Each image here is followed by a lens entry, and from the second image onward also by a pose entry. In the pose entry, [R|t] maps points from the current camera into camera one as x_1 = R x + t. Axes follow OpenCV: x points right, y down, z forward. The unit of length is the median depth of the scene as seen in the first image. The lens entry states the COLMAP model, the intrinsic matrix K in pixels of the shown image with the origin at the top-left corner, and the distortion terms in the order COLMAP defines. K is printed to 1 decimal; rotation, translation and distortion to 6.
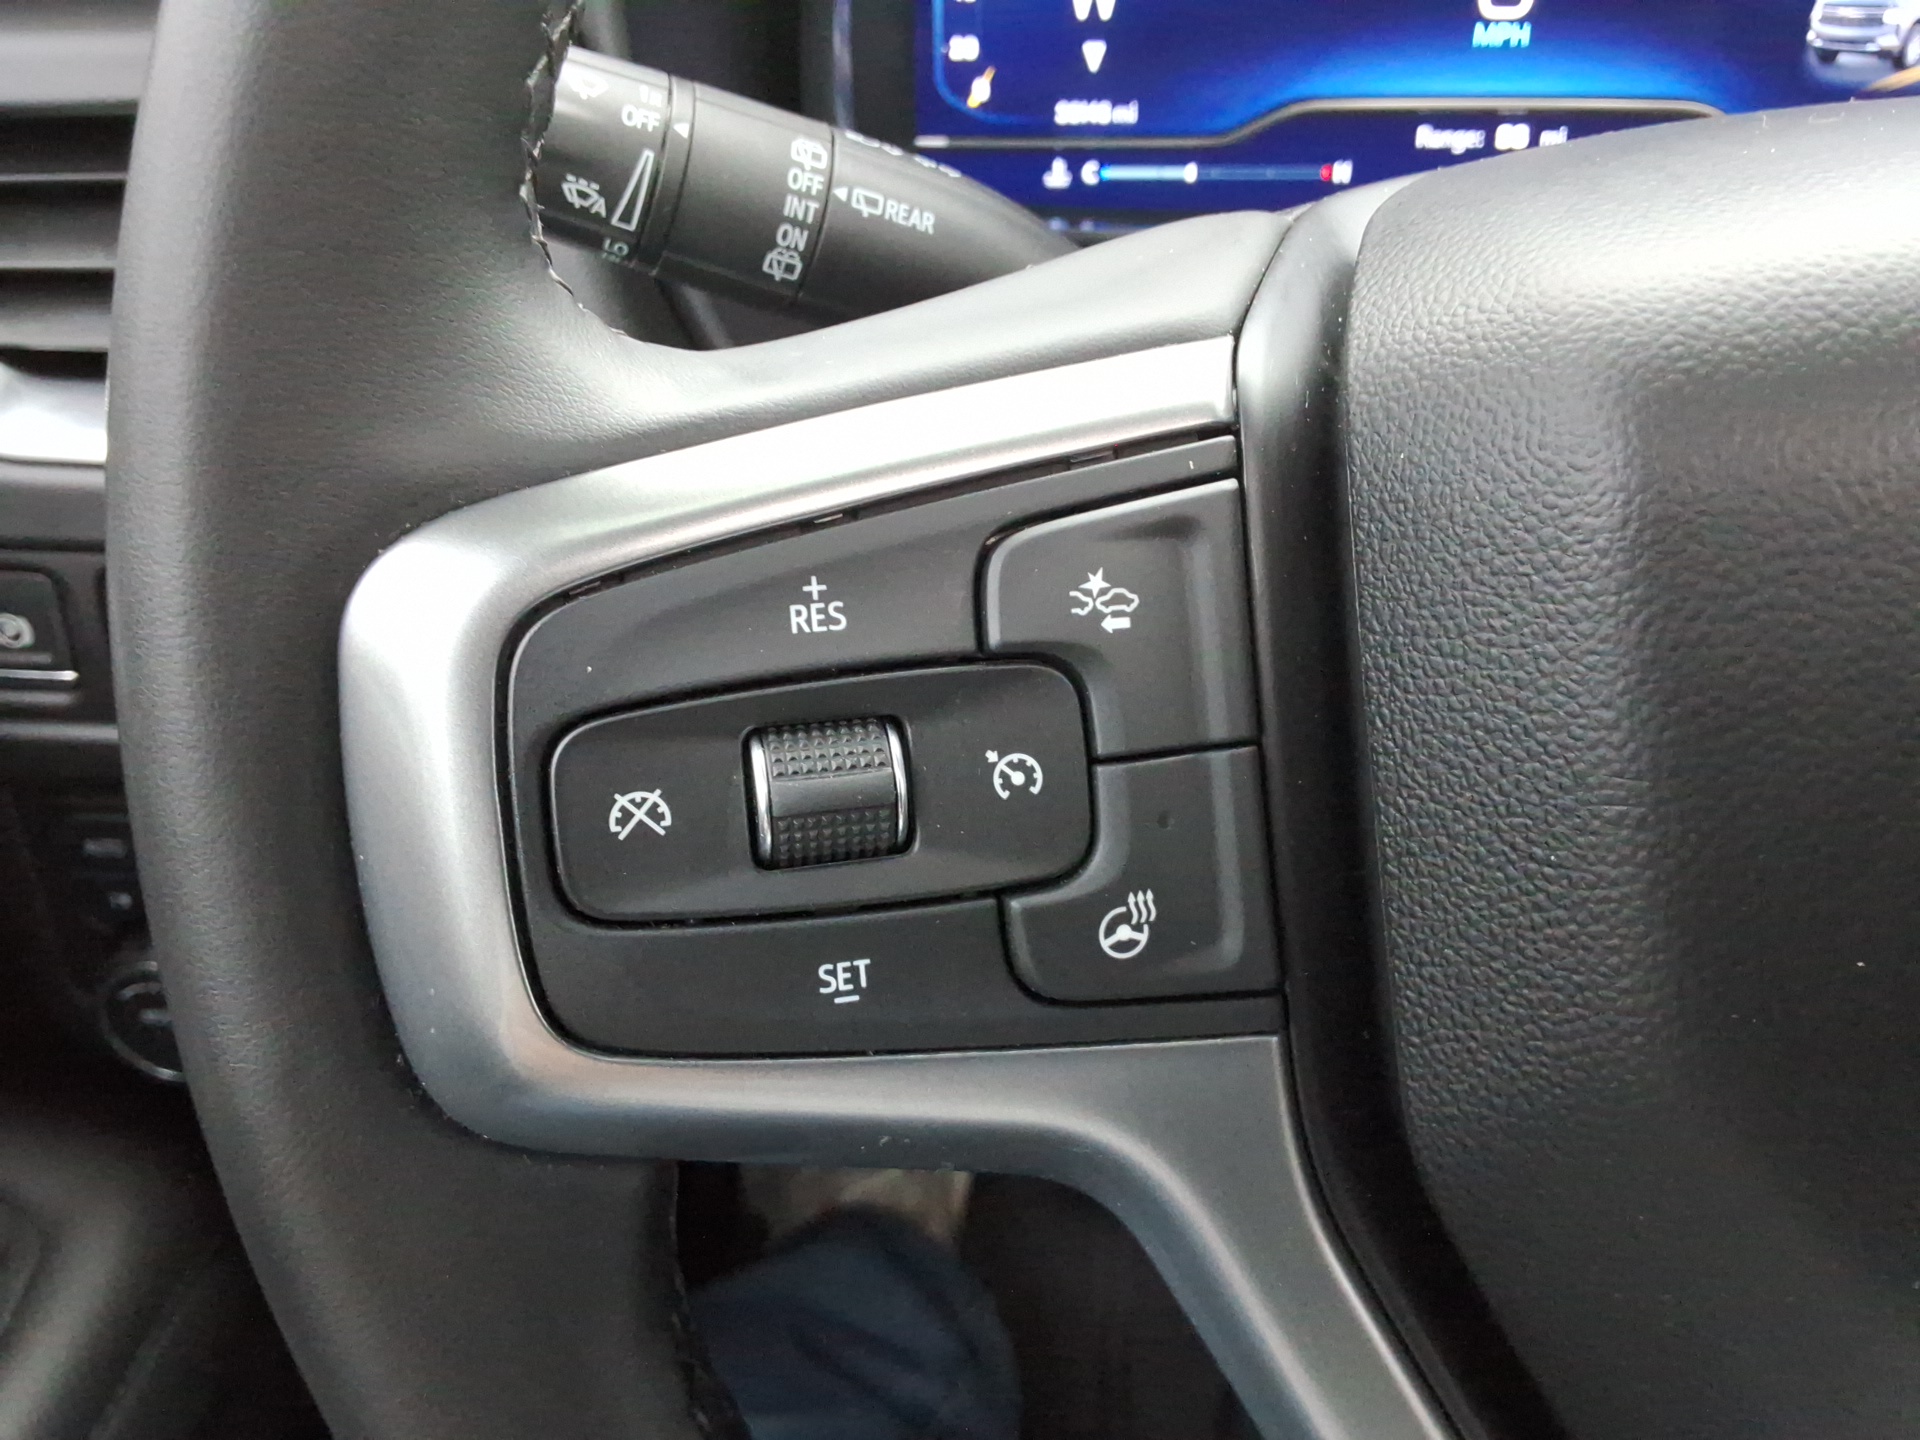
lens RADIAL K [[1612.7, 0, 957.5], [0, 1612.7, 713.1], [0, 0, 1]] dist [0.141708, -0.253662]
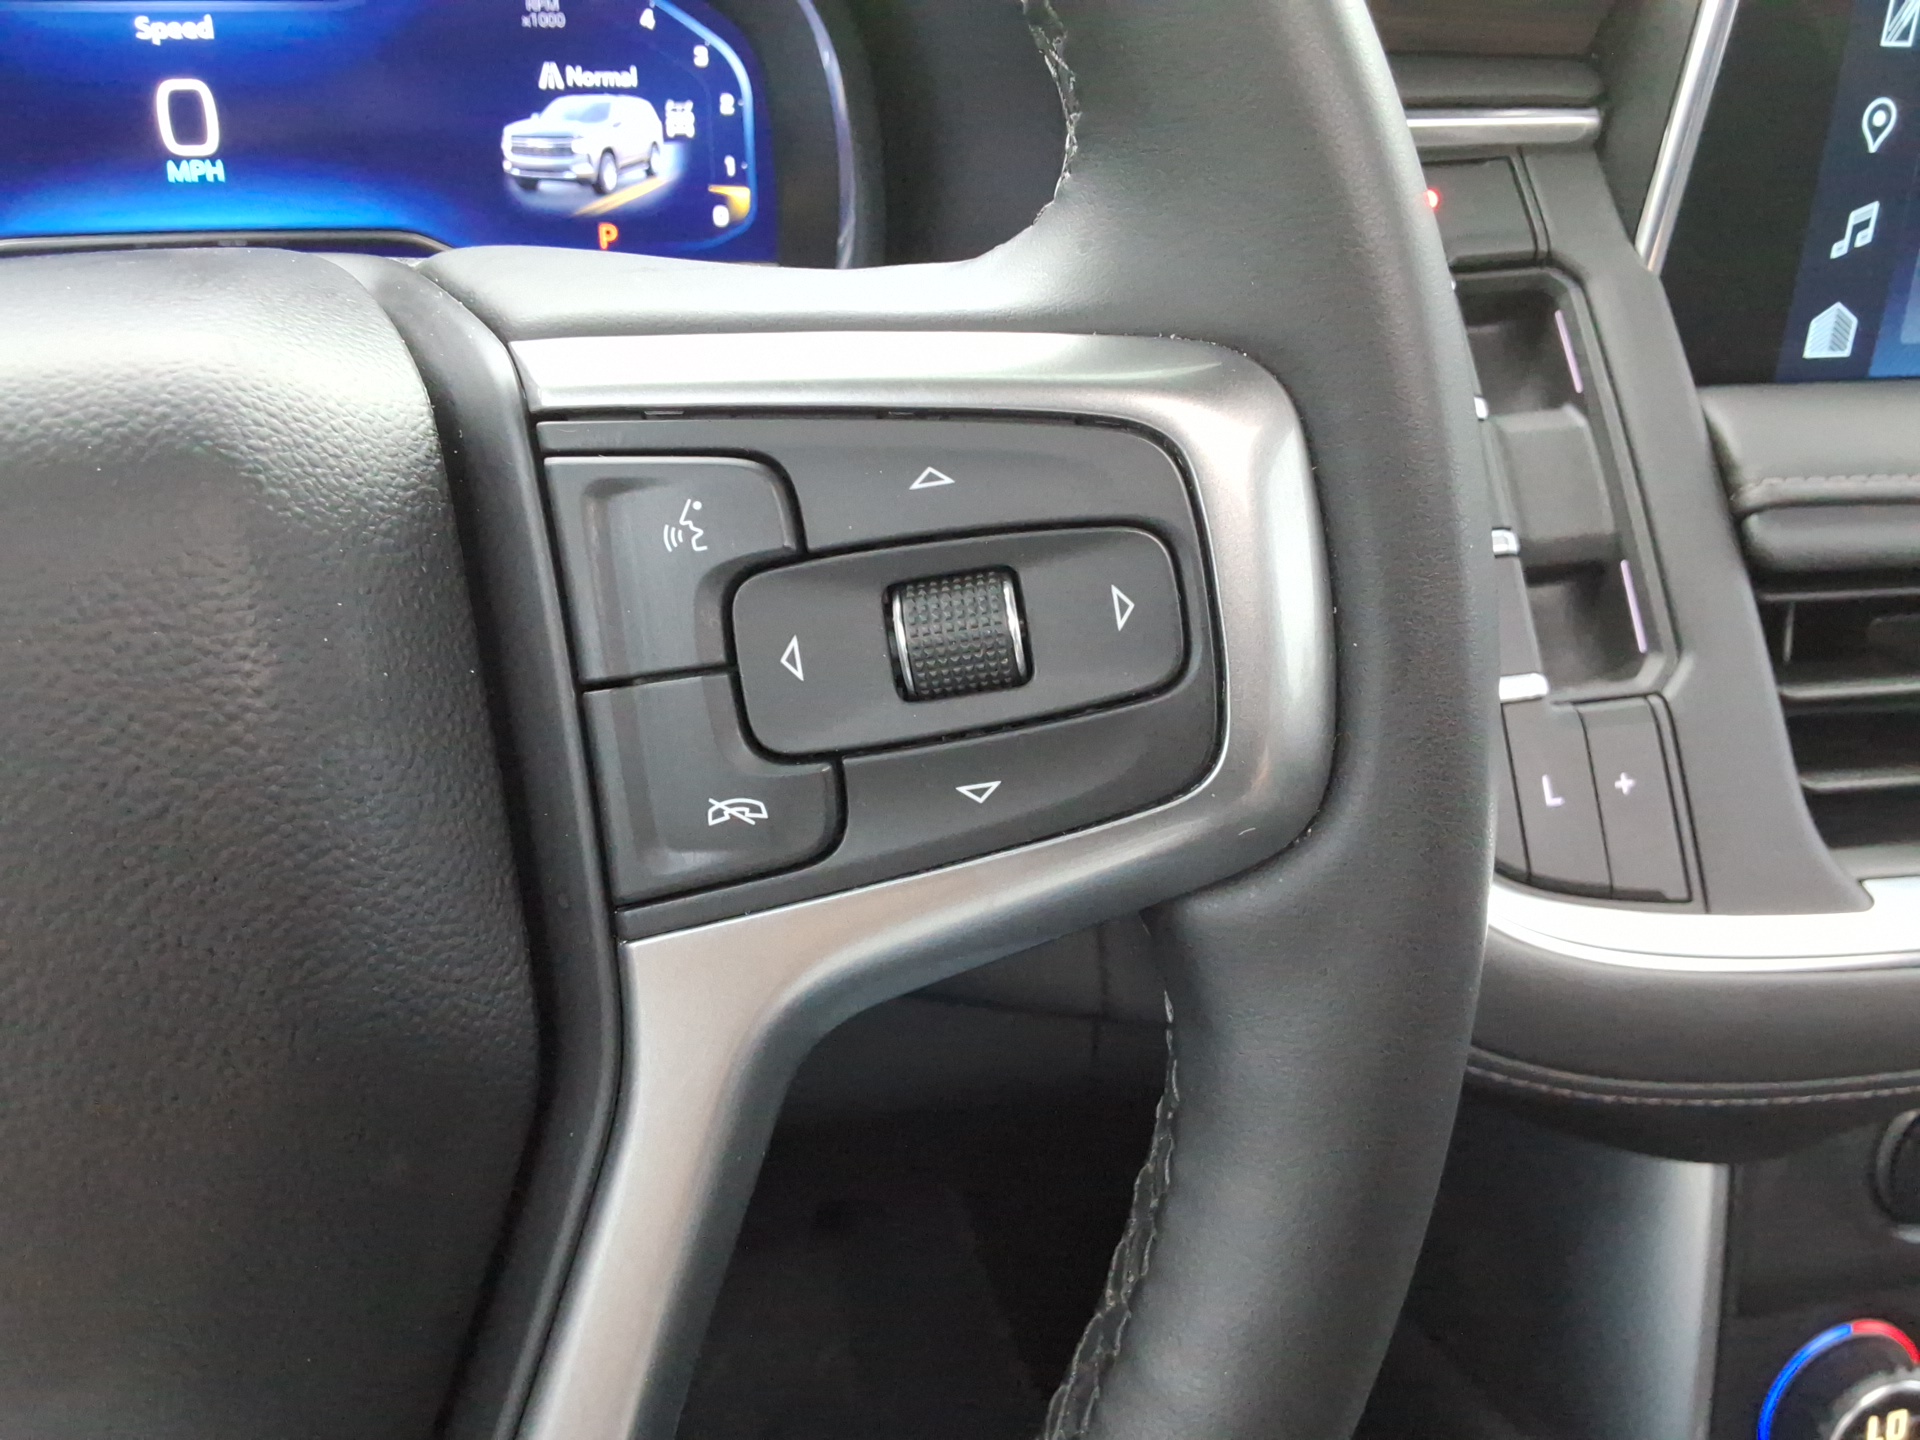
lens RADIAL K [[1596.3, 0, 991.9], [0, 1596.3, 715.8], [0, 0, 1]] dist [0.102823, -0.196073]
pose [[0.957874, -0.097403, 0.270166, 0.865952], [0.108523, 0.993741, -0.026494, 0.007618], [-0.265894, 0.054697, 0.962449, -0.137370]]
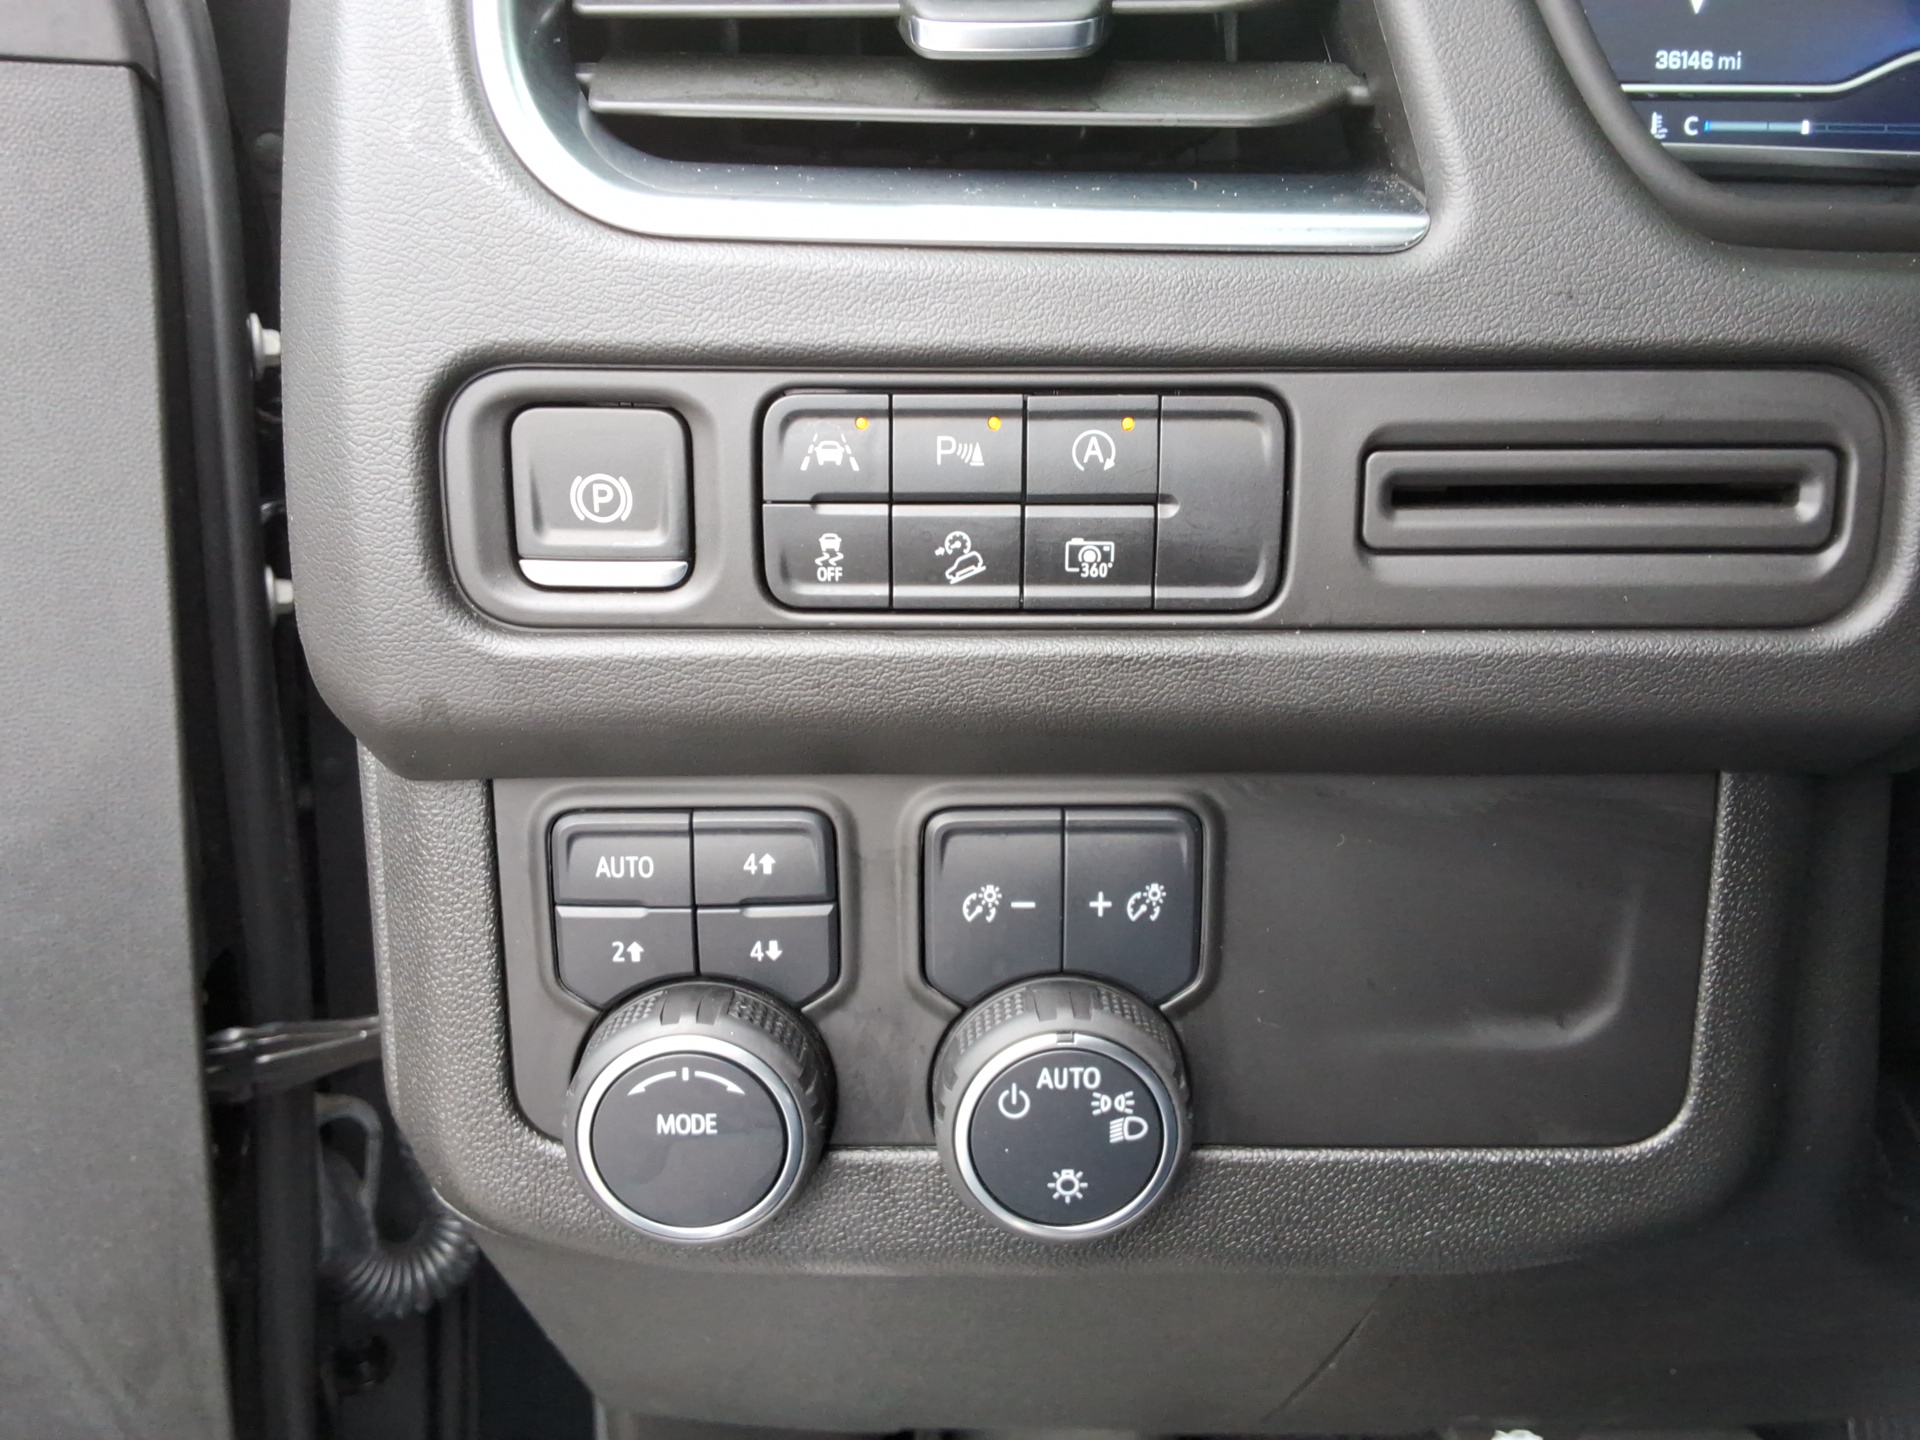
lens RADIAL K [[1566.4, 0, 969.6], [0, 1566.4, 708.9], [0, 0, 1]] dist [0.118773, -0.192992]
pose [[0.995156, -0.016965, 0.096832, -0.704062], [0.041102, 0.966577, -0.253061, 0.309947], [-0.089303, 0.255815, 0.962592, 0.520386]]
